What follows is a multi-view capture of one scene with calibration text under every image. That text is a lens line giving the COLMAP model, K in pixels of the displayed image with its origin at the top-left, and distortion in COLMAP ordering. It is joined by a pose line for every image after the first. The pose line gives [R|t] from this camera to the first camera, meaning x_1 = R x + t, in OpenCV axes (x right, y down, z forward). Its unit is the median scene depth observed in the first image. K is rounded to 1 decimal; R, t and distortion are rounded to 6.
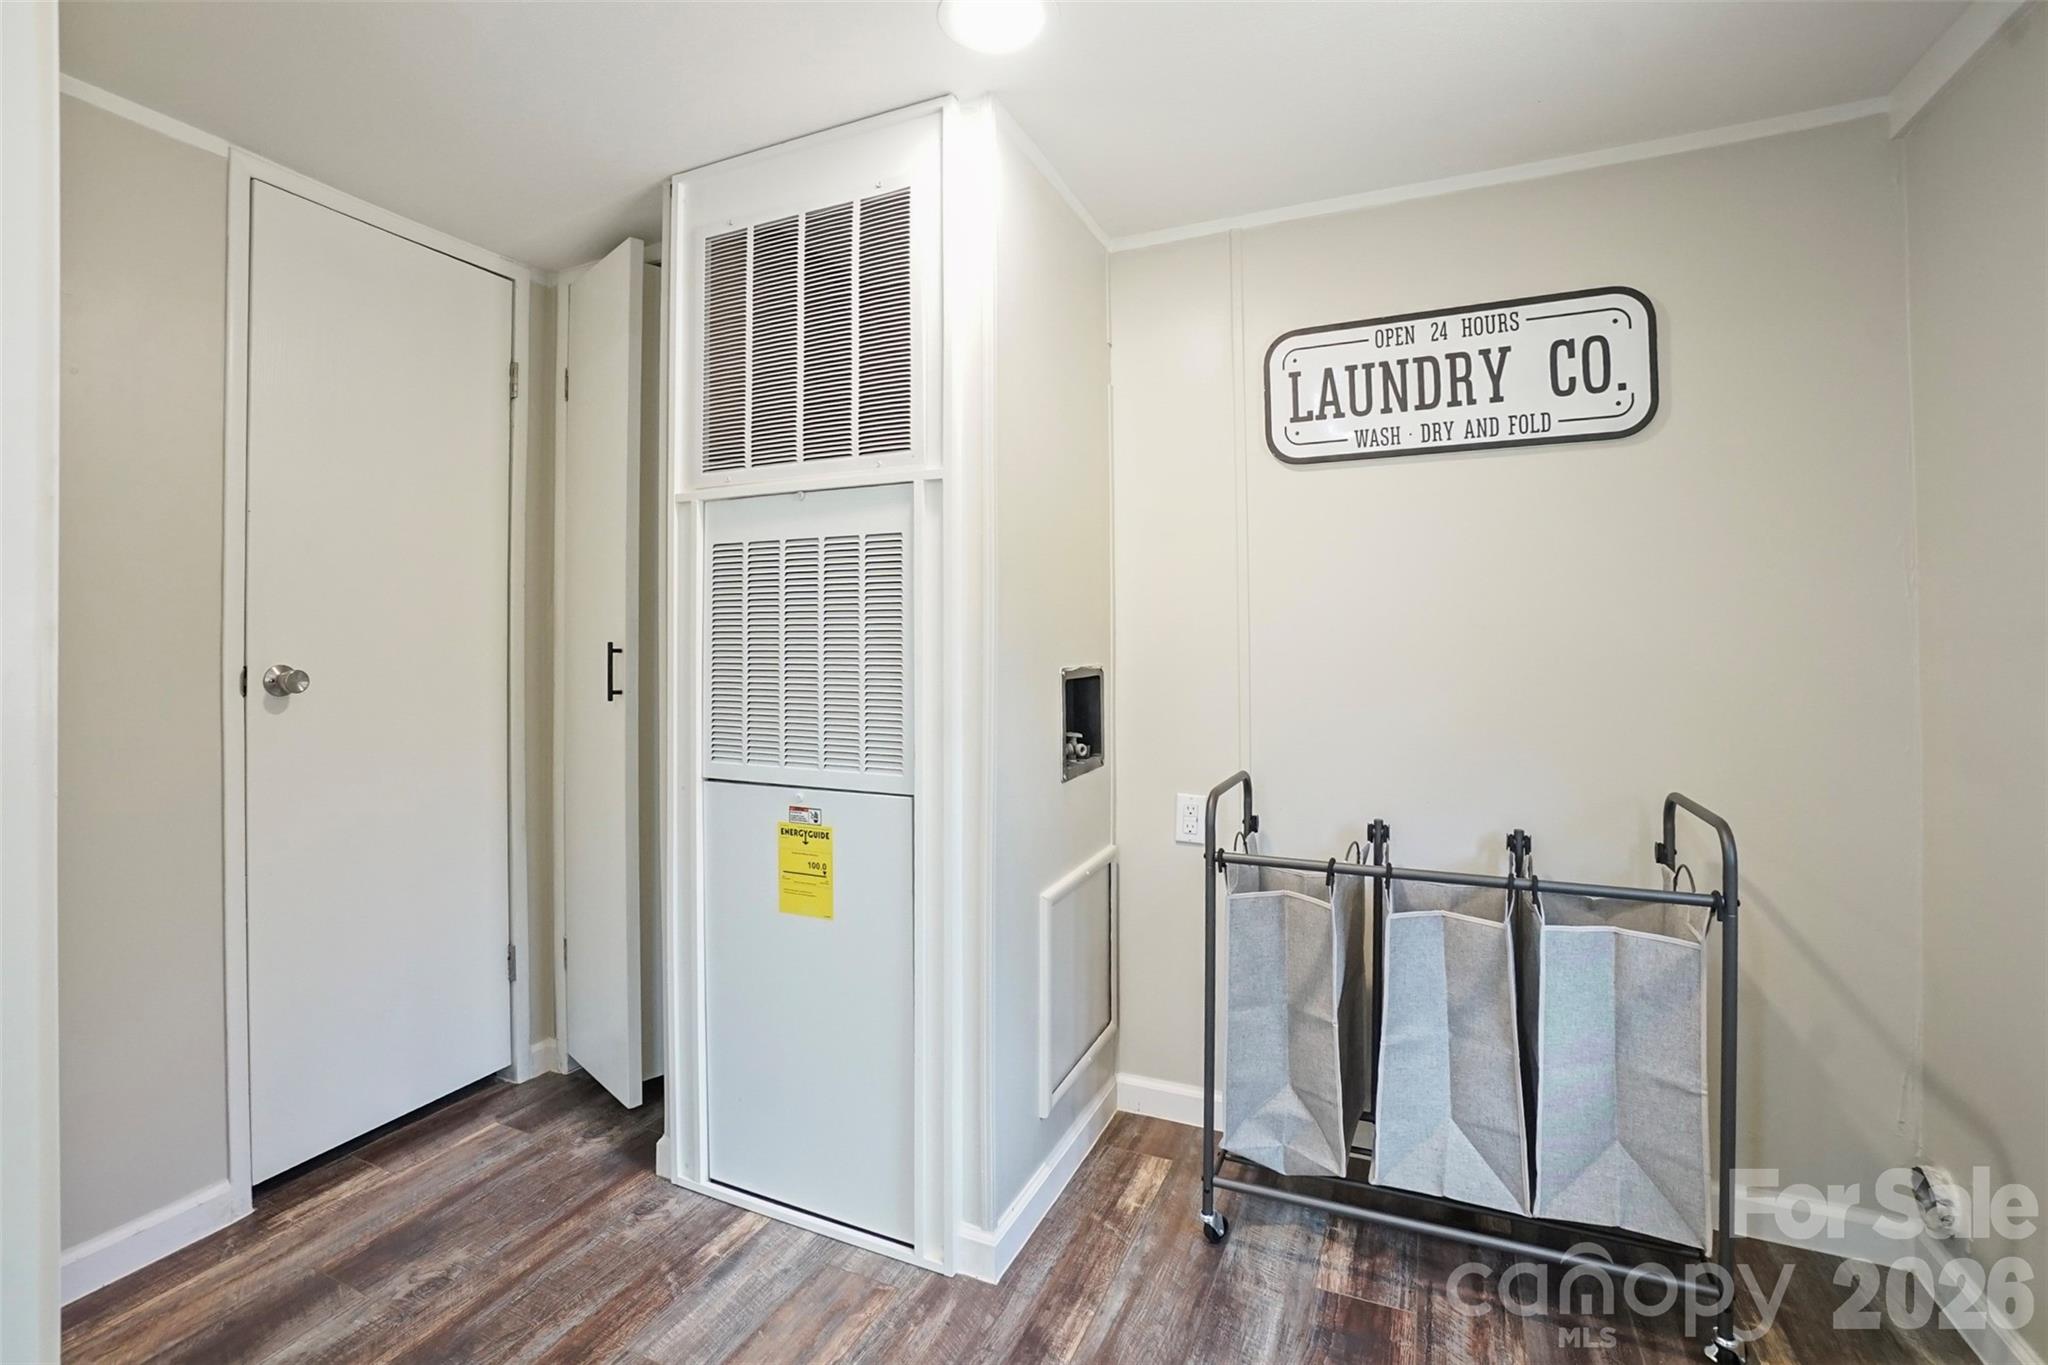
lens RADIAL K [[950.6, 0, 982.5], [0, 950.6, 635.7], [0, 0, 1]] dist [-0.057154, 0.018578]
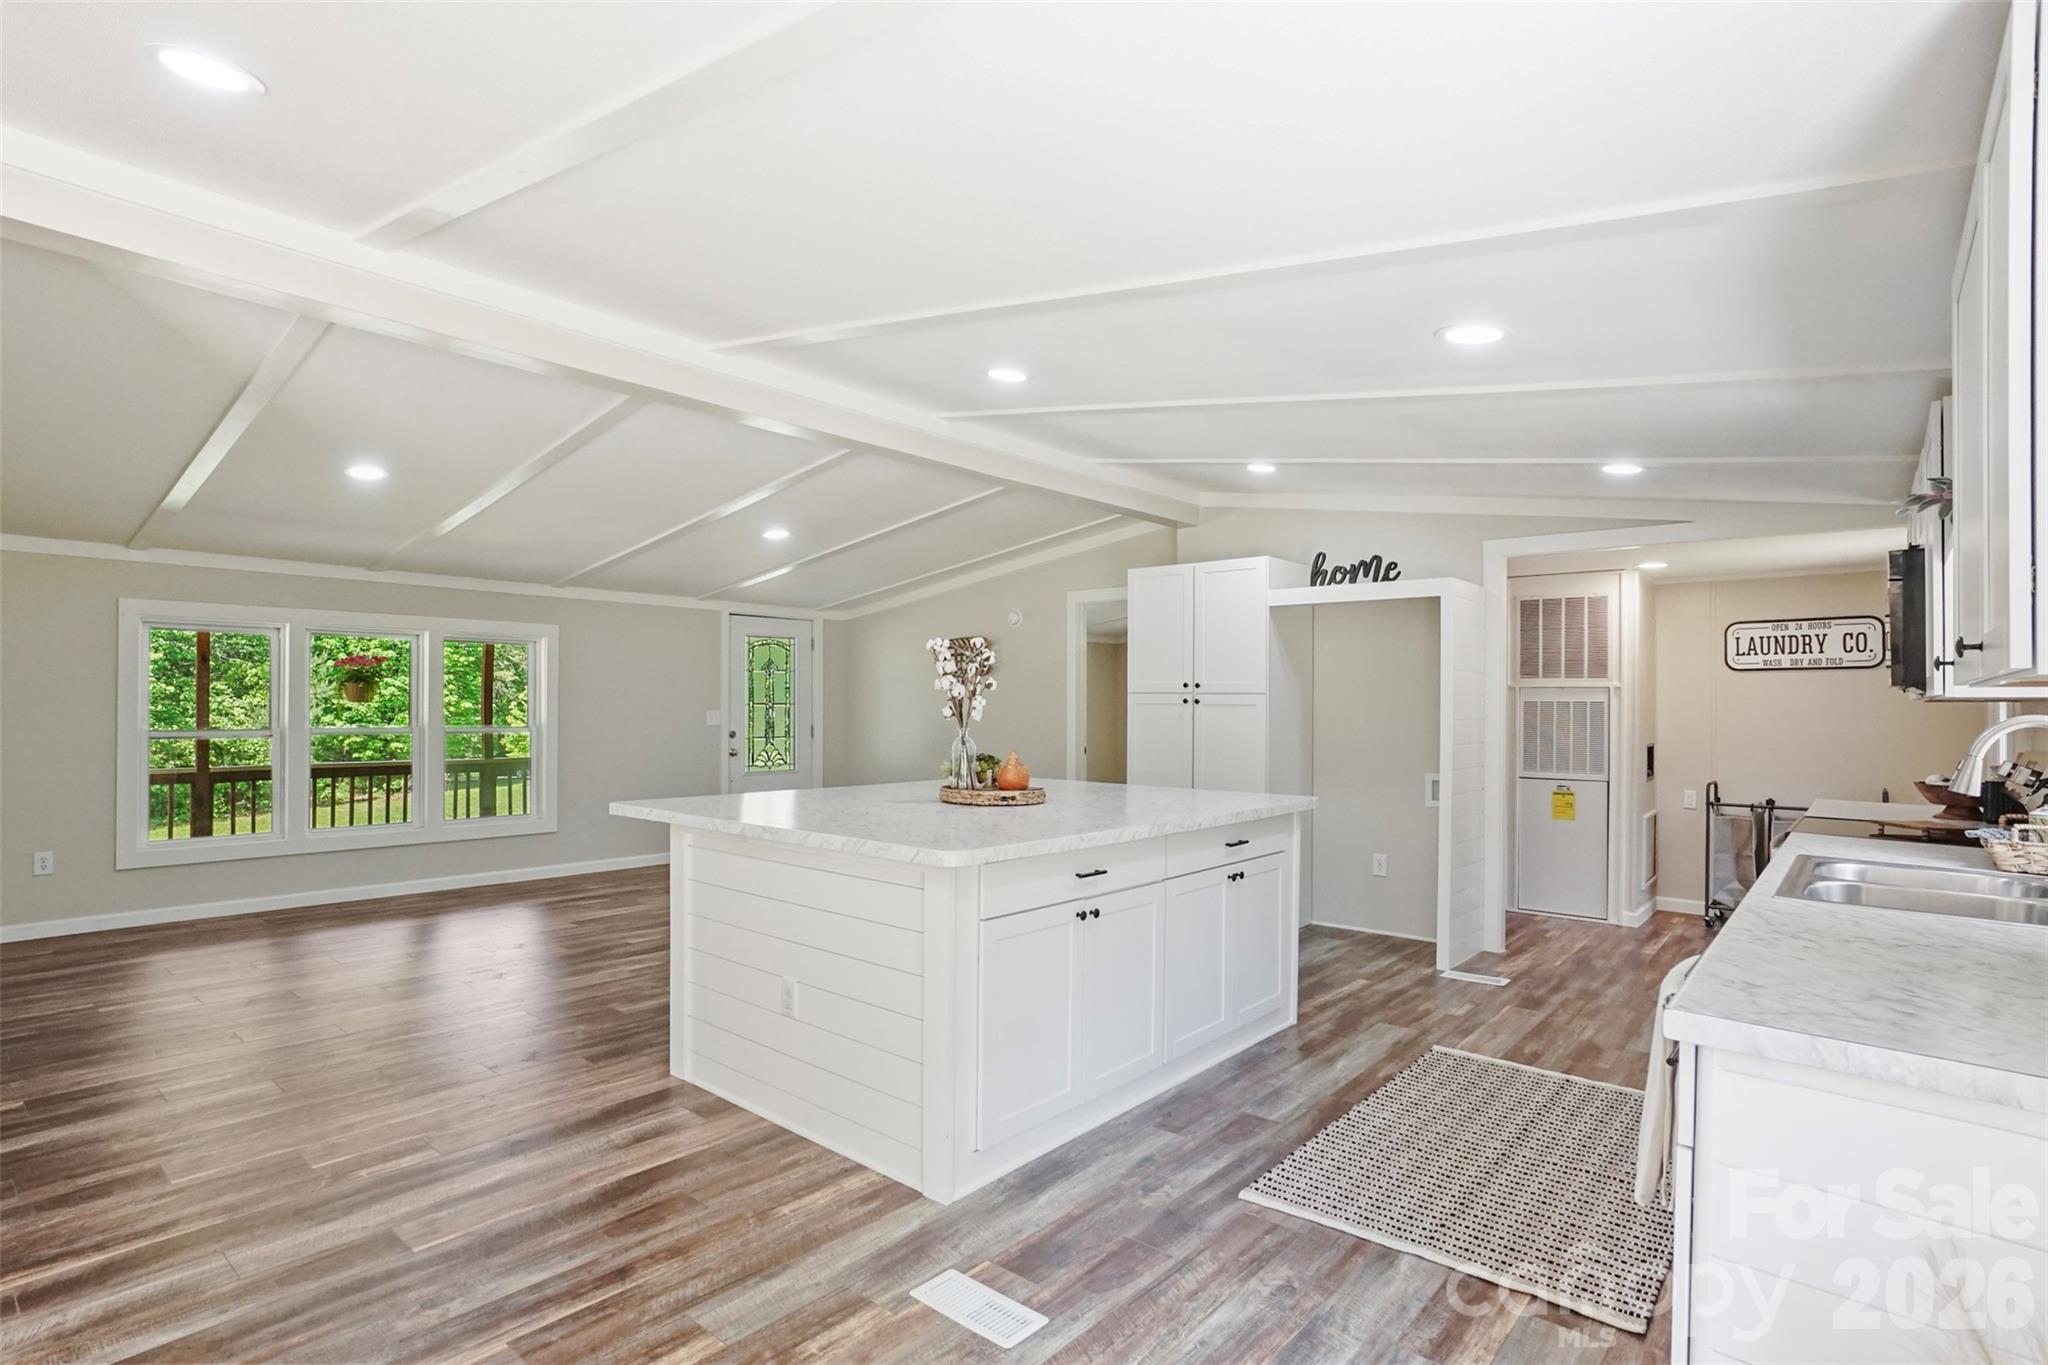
lens RADIAL K [[1018.0, 0, 977.0], [0, 1018.0, 695.6], [0, 0, 1]] dist [-0.052908, 0.023459]
pose [[0.956913, 0.007704, -0.290271, -1.085724], [-0.003968, 0.999902, 0.013459, -0.158771], [0.290346, -0.011727, 0.956850, -2.773738]]
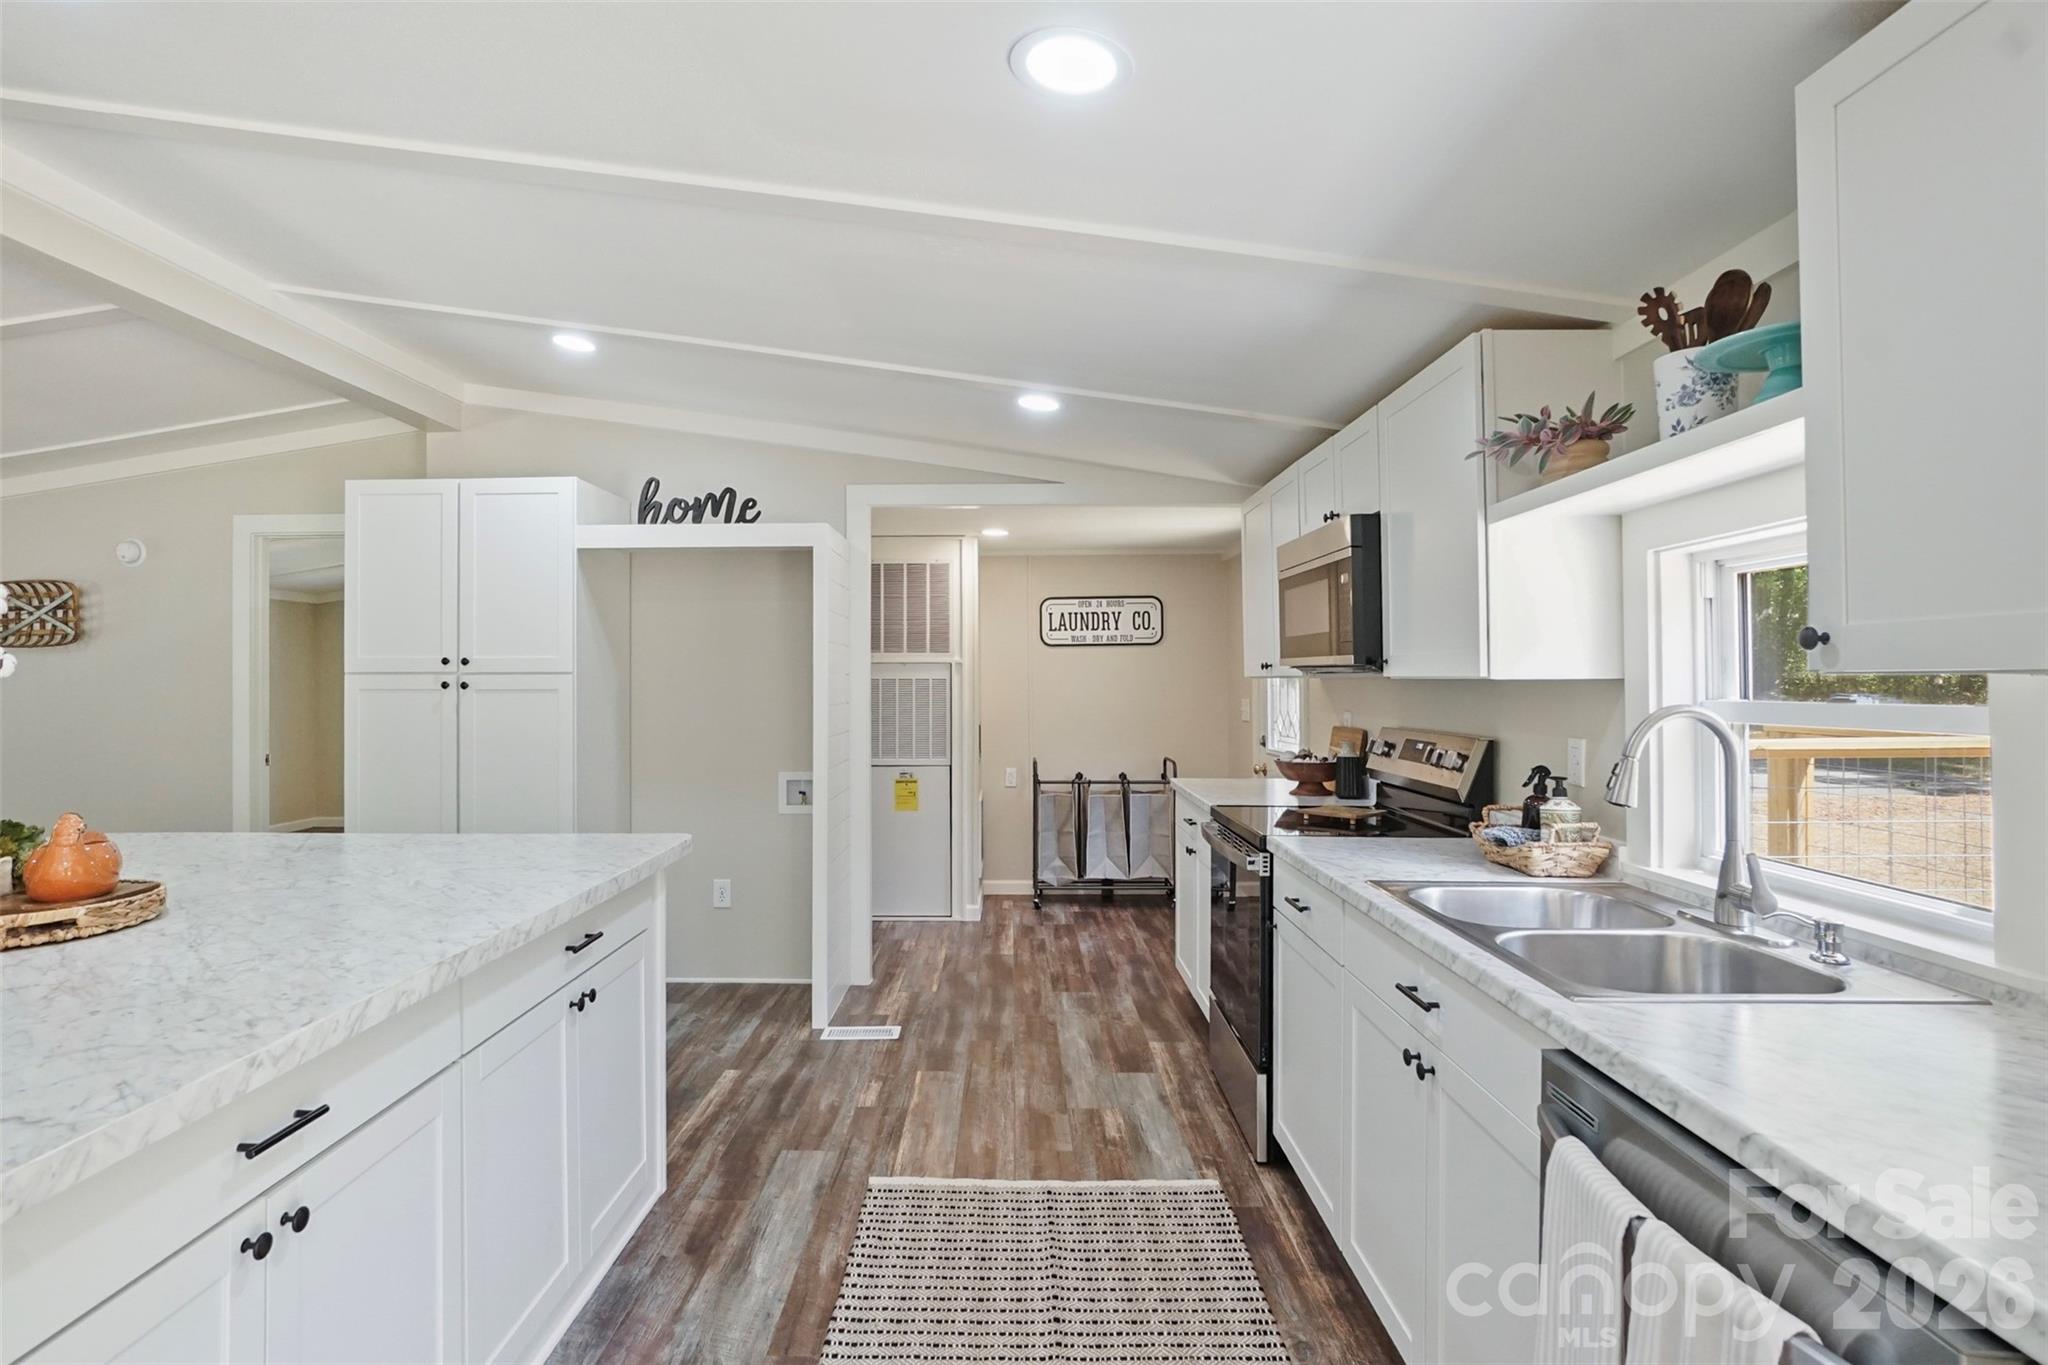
lens RADIAL K [[1048.2, 0, 985.2], [0, 1048.2, 669.7], [0, 0, 1]] dist [-0.025030, 0.001311]
pose [[0.914425, 0.001968, 0.404751, -1.234355], [-0.006459, 0.999932, 0.009732, -0.161459], [-0.404704, -0.011514, 0.914375, -1.966036]]
